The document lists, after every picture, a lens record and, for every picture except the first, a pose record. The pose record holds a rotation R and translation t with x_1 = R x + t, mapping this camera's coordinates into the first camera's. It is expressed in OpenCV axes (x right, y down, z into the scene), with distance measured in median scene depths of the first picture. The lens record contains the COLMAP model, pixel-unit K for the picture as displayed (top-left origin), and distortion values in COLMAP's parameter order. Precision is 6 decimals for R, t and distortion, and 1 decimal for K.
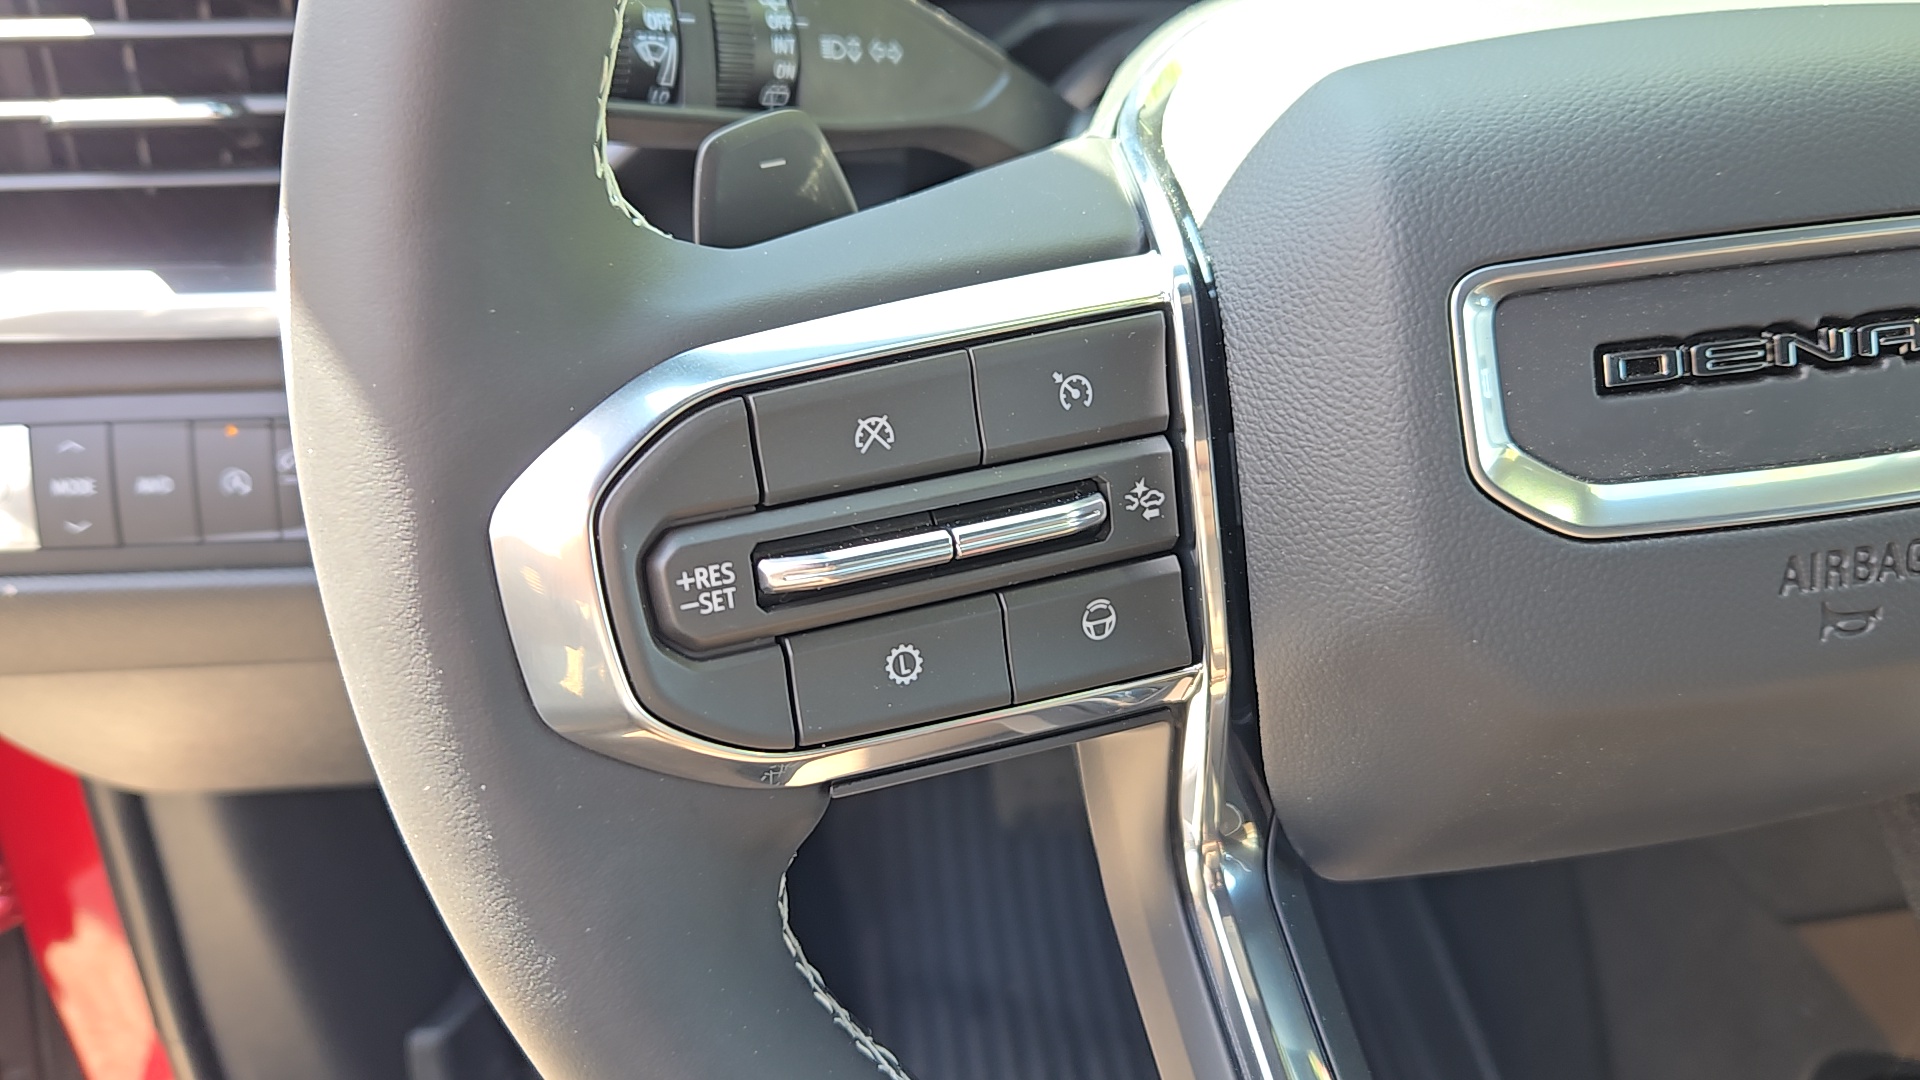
lens RADIAL K [[1635.3, 0, 957.2], [0, 1635.3, 537.5], [0, 0, 1]] dist [-0.005432, -0.000195]
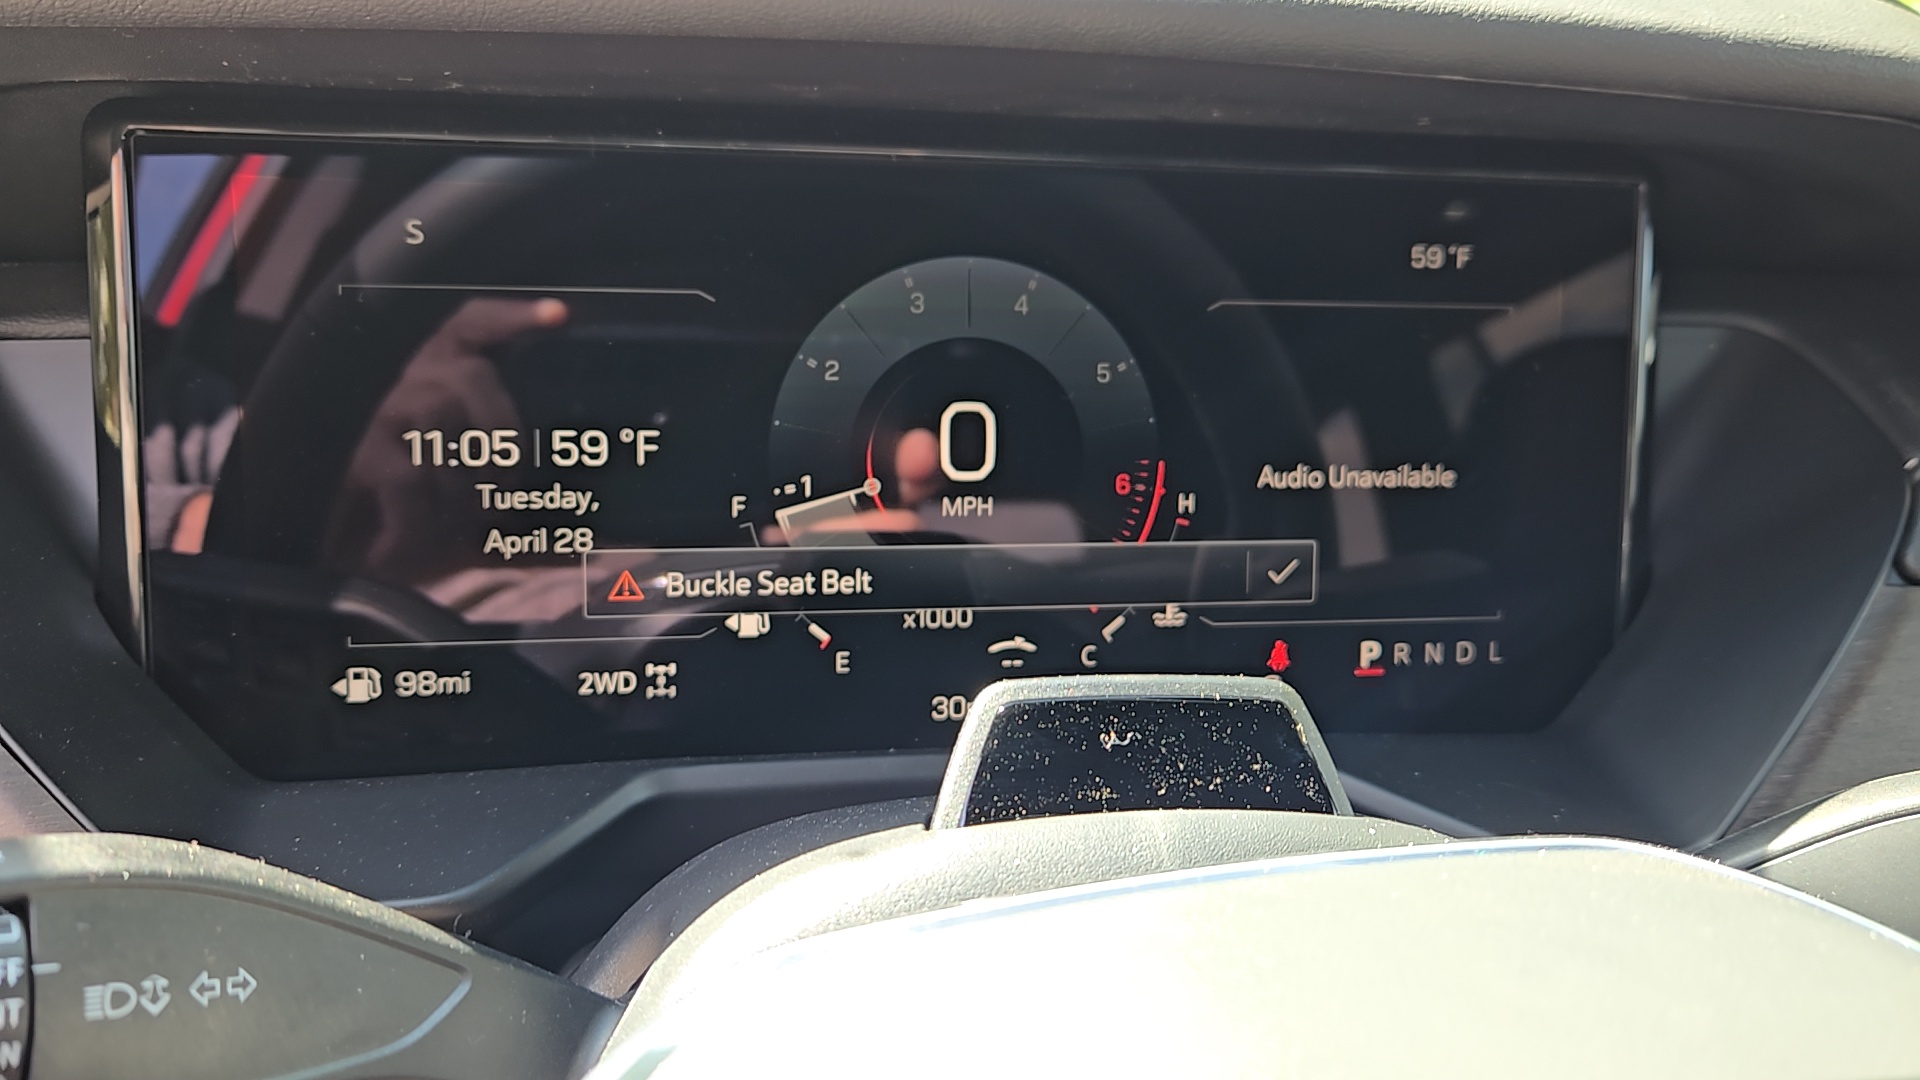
lens RADIAL K [[1635.3, 0, 957.2], [0, 1635.3, 537.5], [0, 0, 1]] dist [-0.005432, -0.000195]
pose [[0.997388, 0.000179, 0.072227, 0.264168], [0.022429, 0.949792, -0.312076, -0.373355], [-0.068657, 0.312881, 0.947308, 0.509378]]
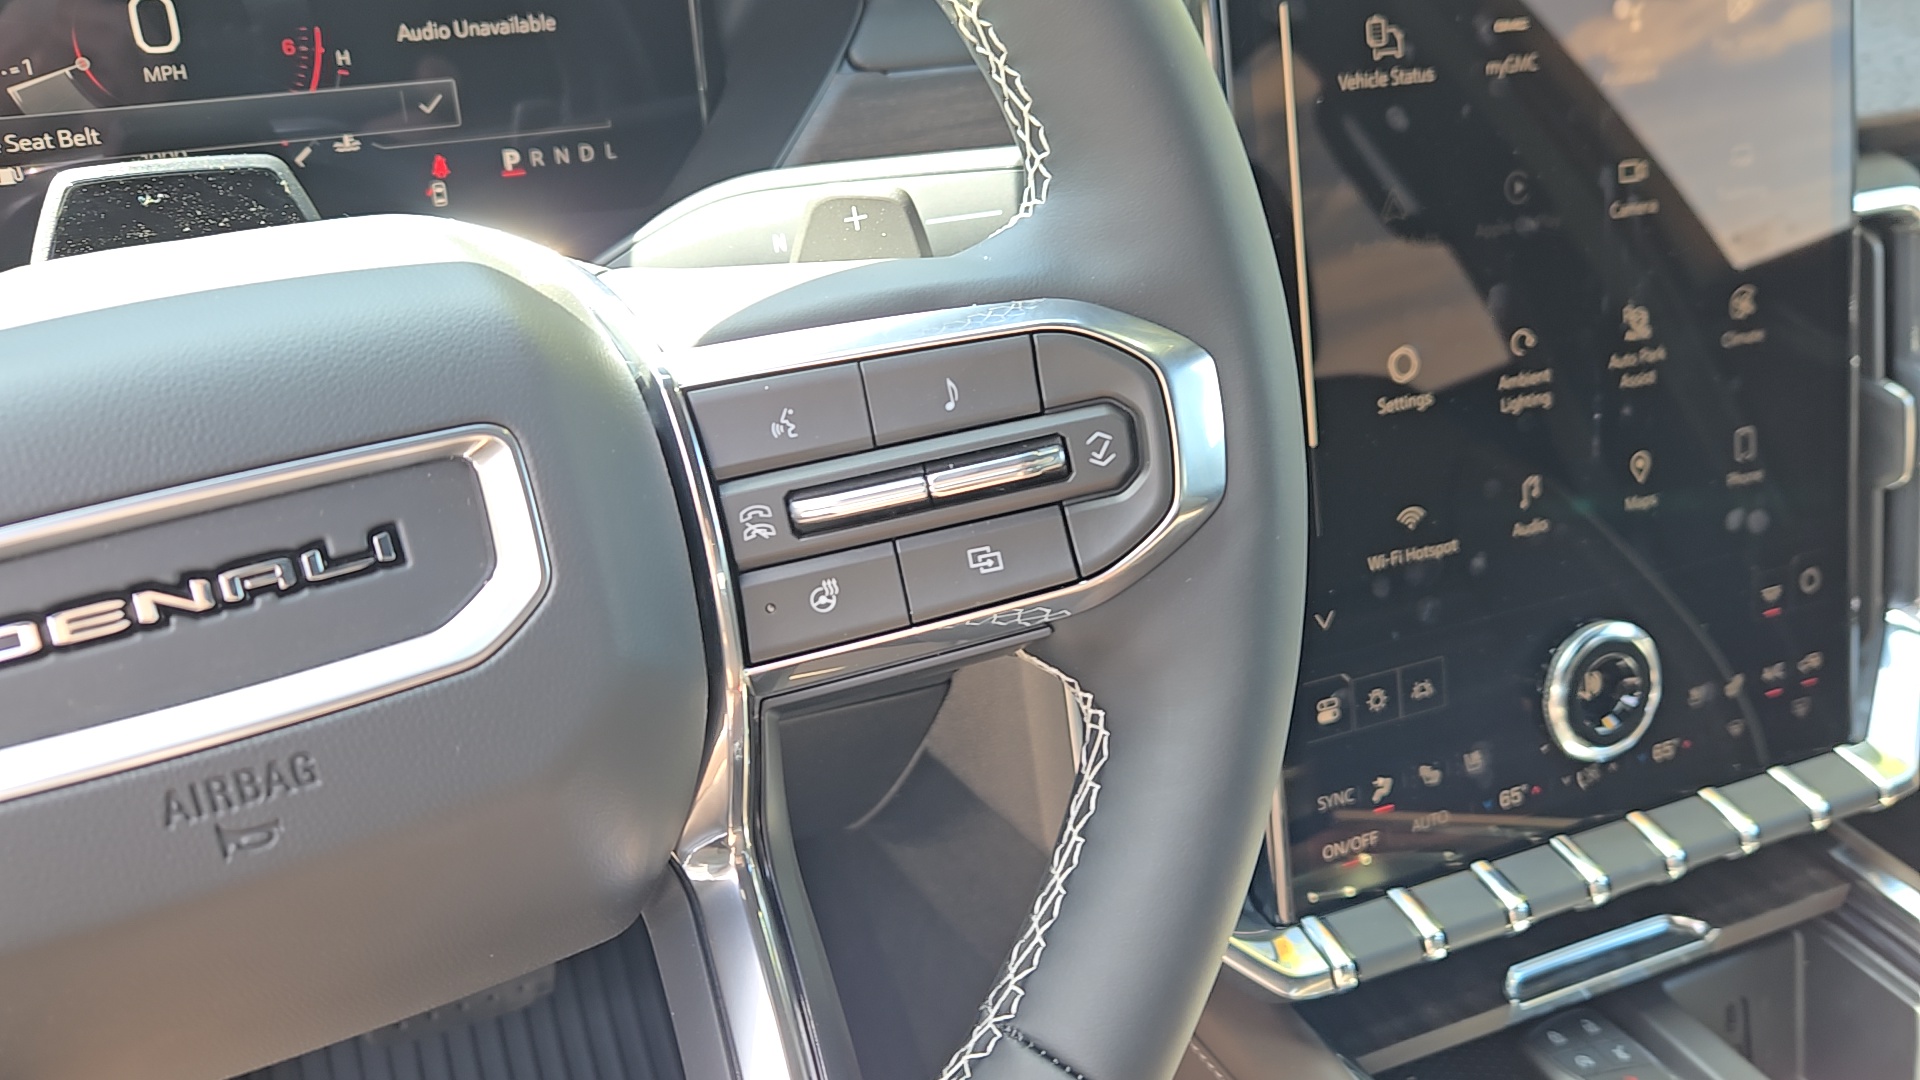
lens RADIAL K [[1635.3, 0, 957.2], [0, 1635.3, 537.5], [0, 0, 1]] dist [-0.005432, -0.000195]
pose [[0.962599, -0.146522, 0.227891, 0.789430], [0.166118, 0.983673, -0.069223, 0.007811], [-0.214027, 0.104491, 0.971223, -0.208561]]
